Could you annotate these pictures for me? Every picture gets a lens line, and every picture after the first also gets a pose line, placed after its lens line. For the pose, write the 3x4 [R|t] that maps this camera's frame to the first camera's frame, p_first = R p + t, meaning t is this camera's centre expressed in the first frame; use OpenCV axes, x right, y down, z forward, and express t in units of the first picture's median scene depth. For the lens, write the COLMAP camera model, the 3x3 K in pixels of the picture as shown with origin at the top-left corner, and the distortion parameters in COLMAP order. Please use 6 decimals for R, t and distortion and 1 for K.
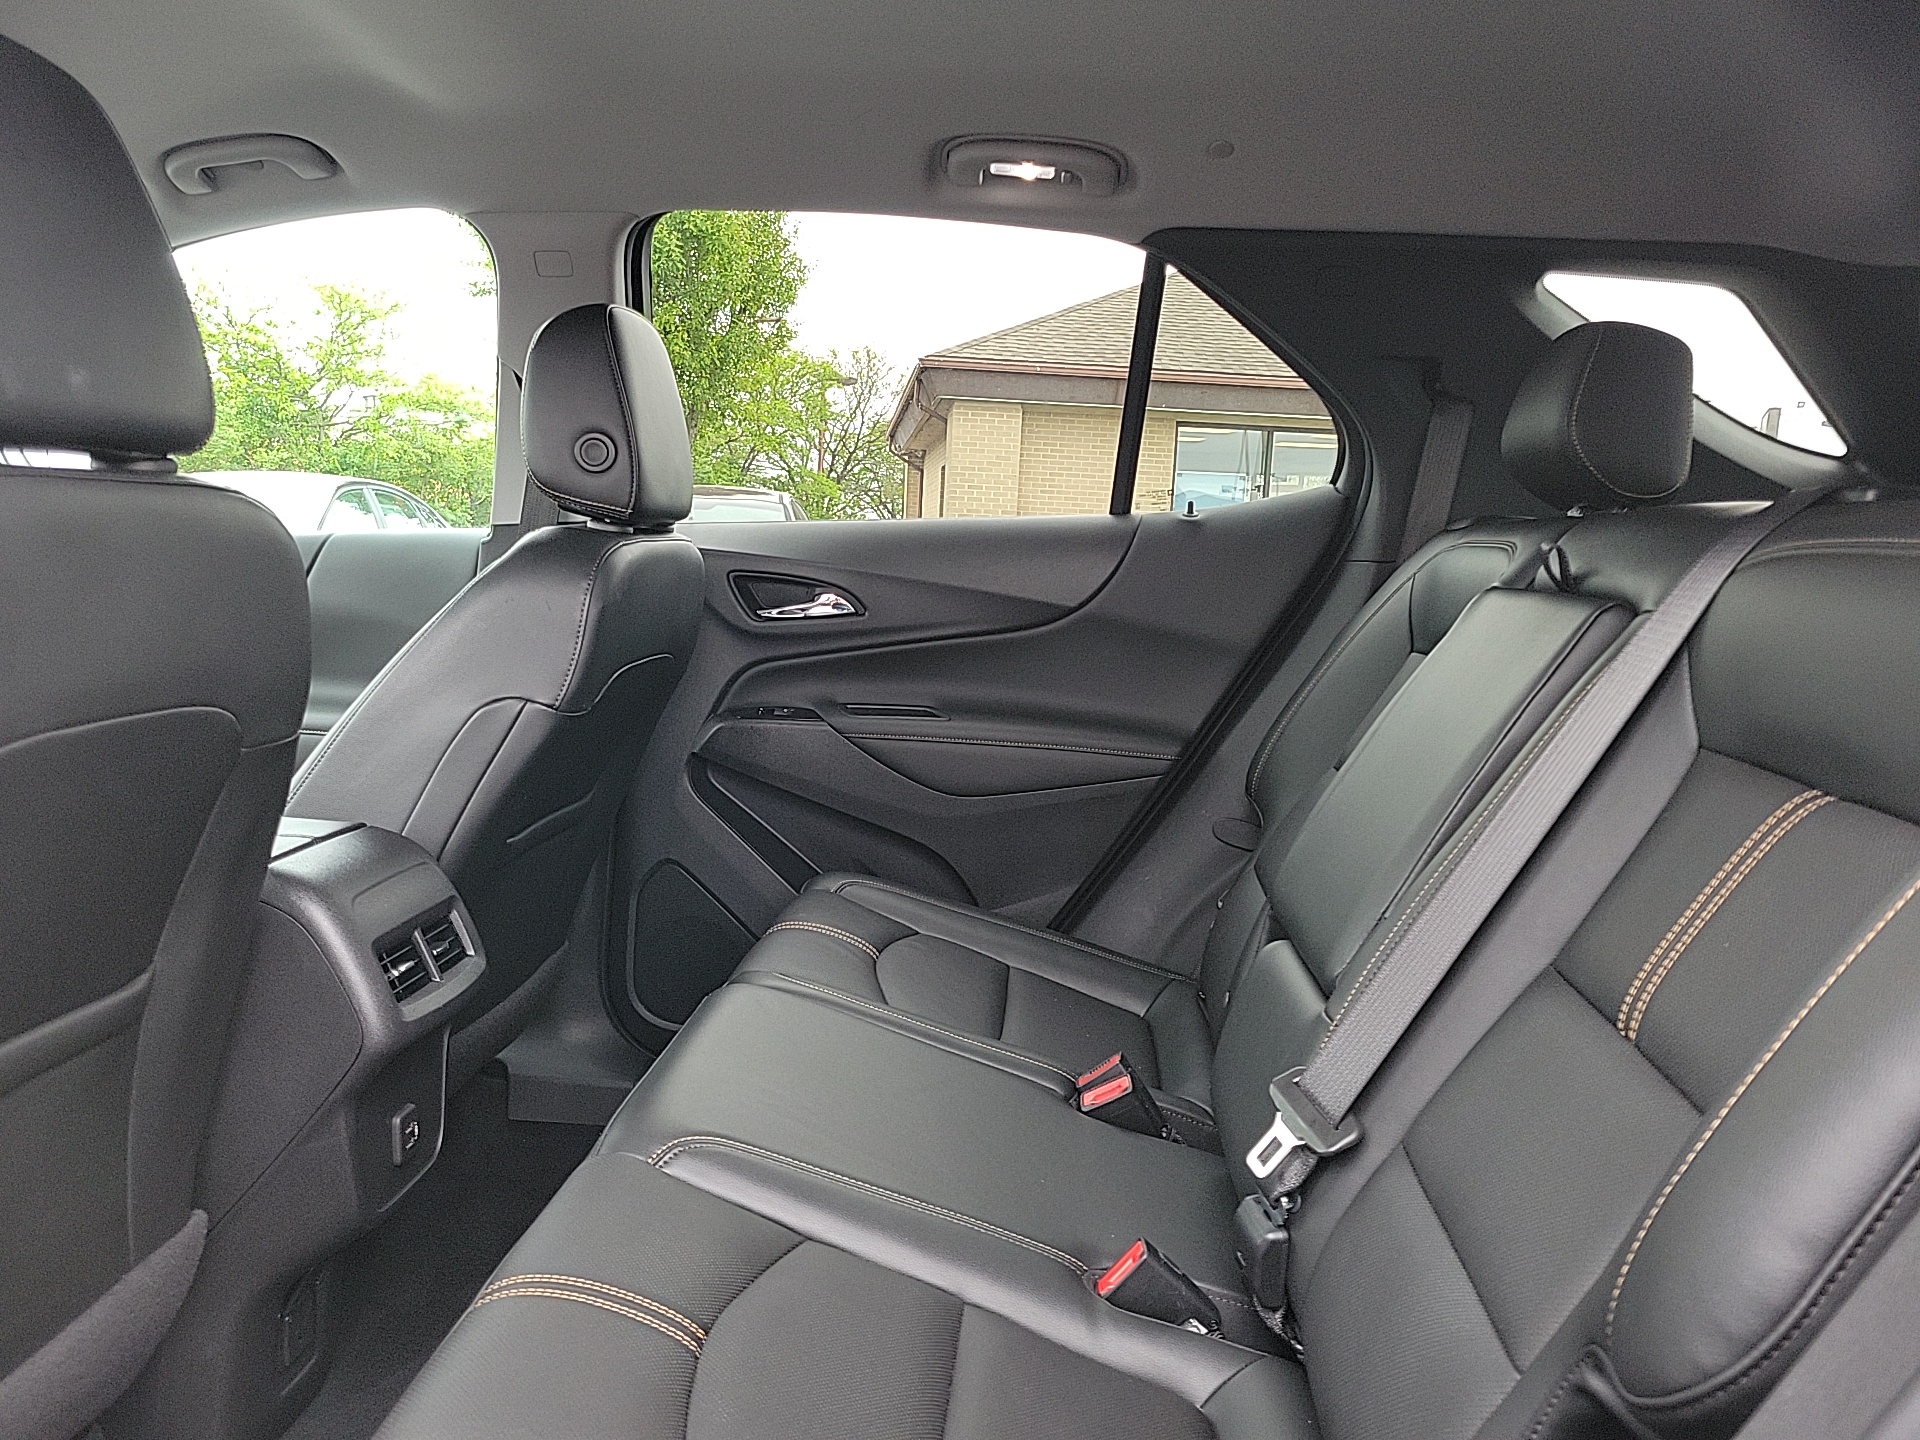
lens RADIAL K [[1461.3, 0, 960.0], [0, 1461.3, 728.4], [0, 0, 1]] dist [0.045896, -0.039914]
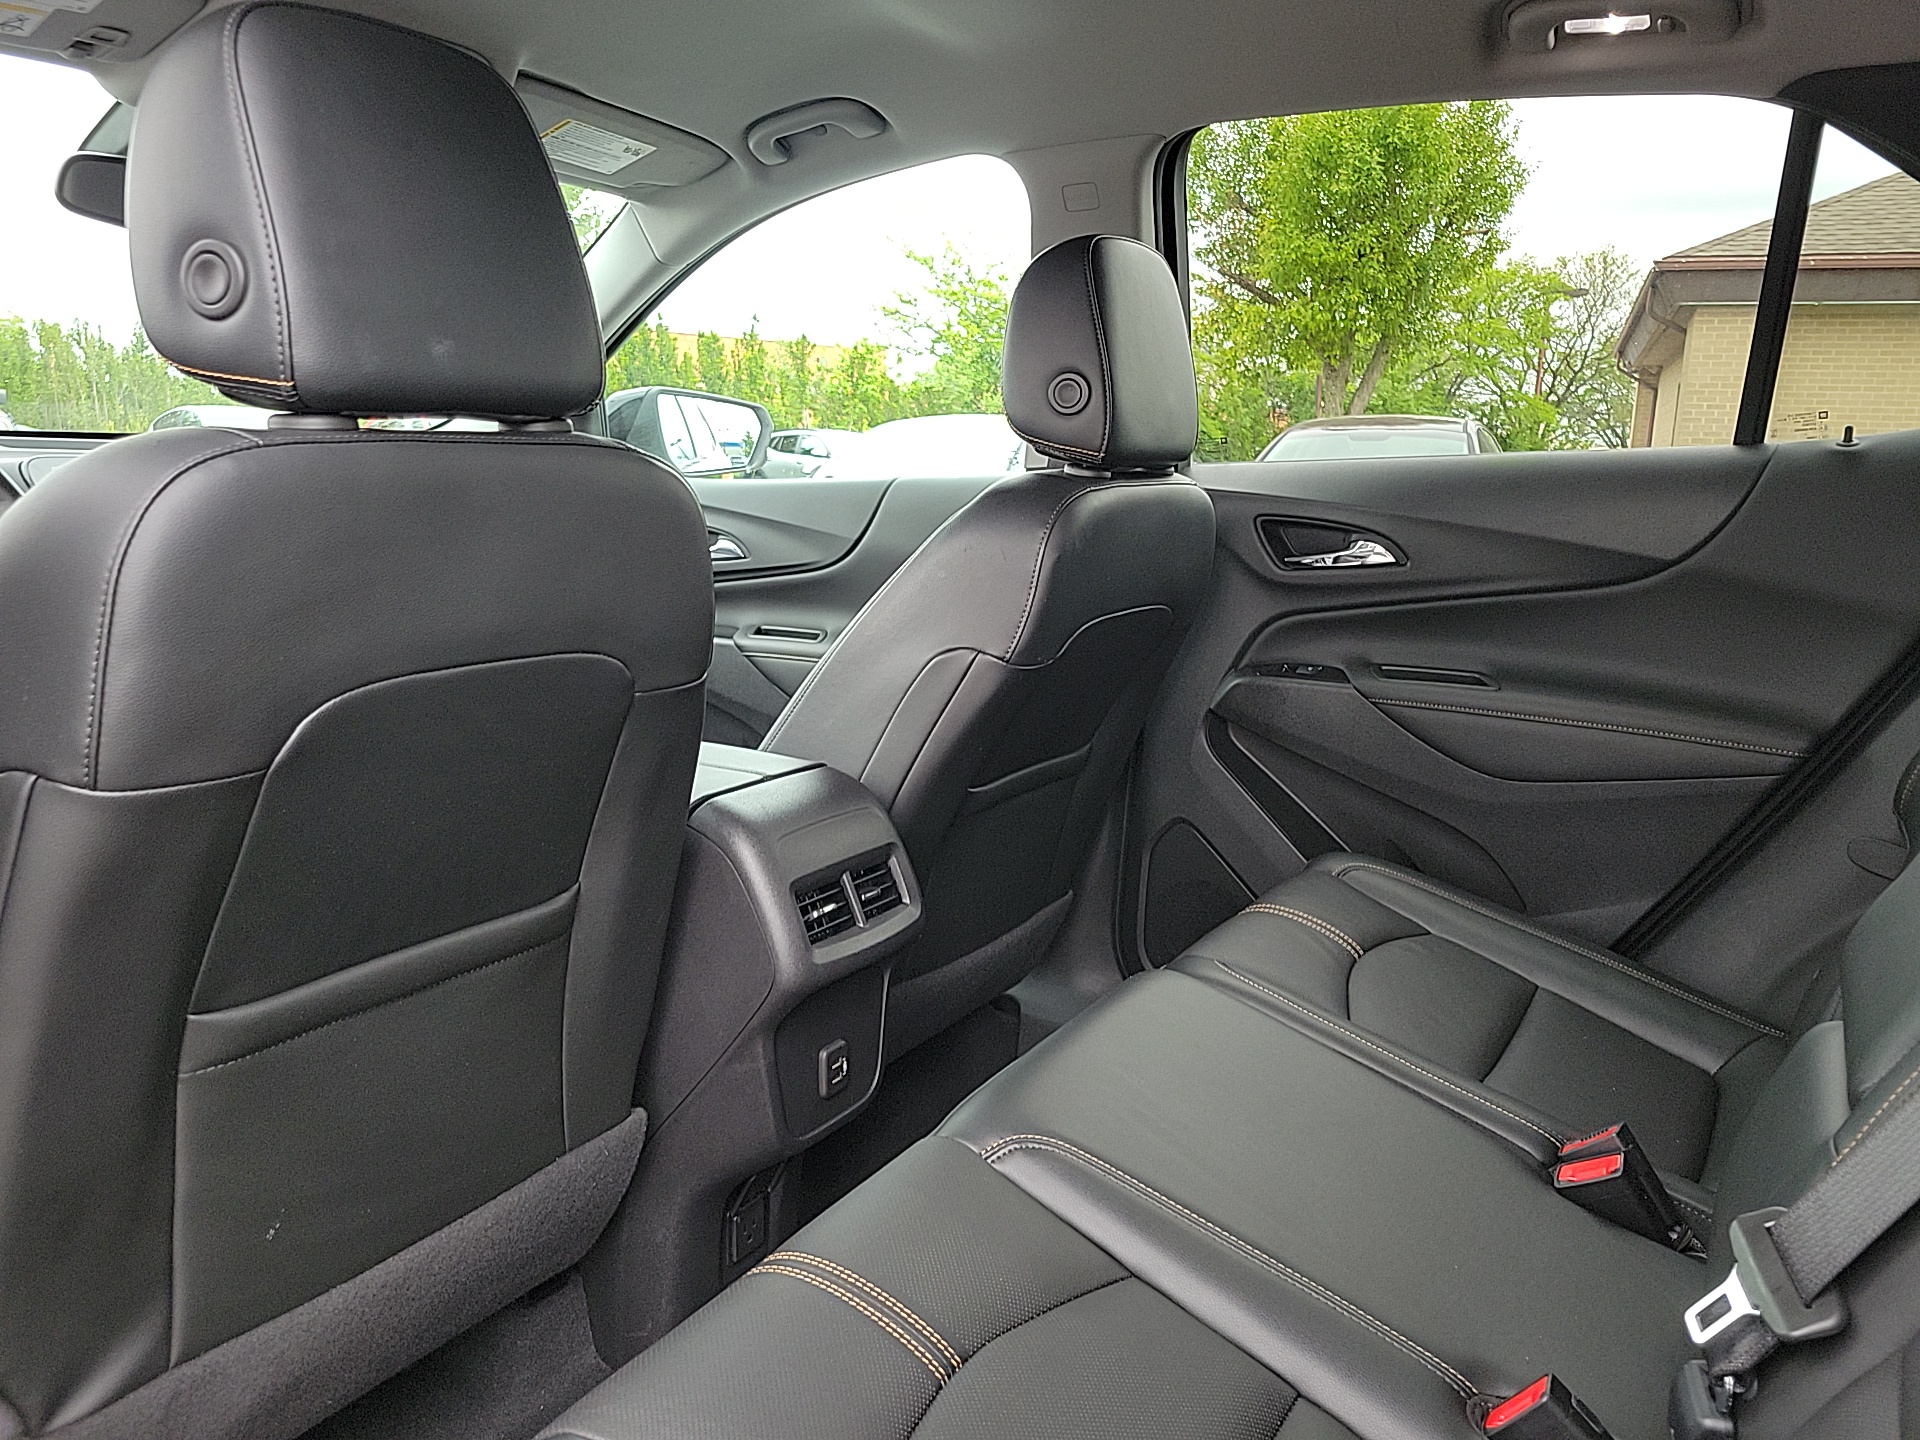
lens RADIAL K [[1461.3, 0, 995.7], [0, 1461.3, 703.2], [0, 0, 1]] dist [0.045896, -0.039914]
pose [[0.890334, 0.062489, -0.451000, 0.136482], [-0.049023, 0.997935, 0.041494, -0.022135], [0.452662, -0.014834, 0.891559, 0.113626]]
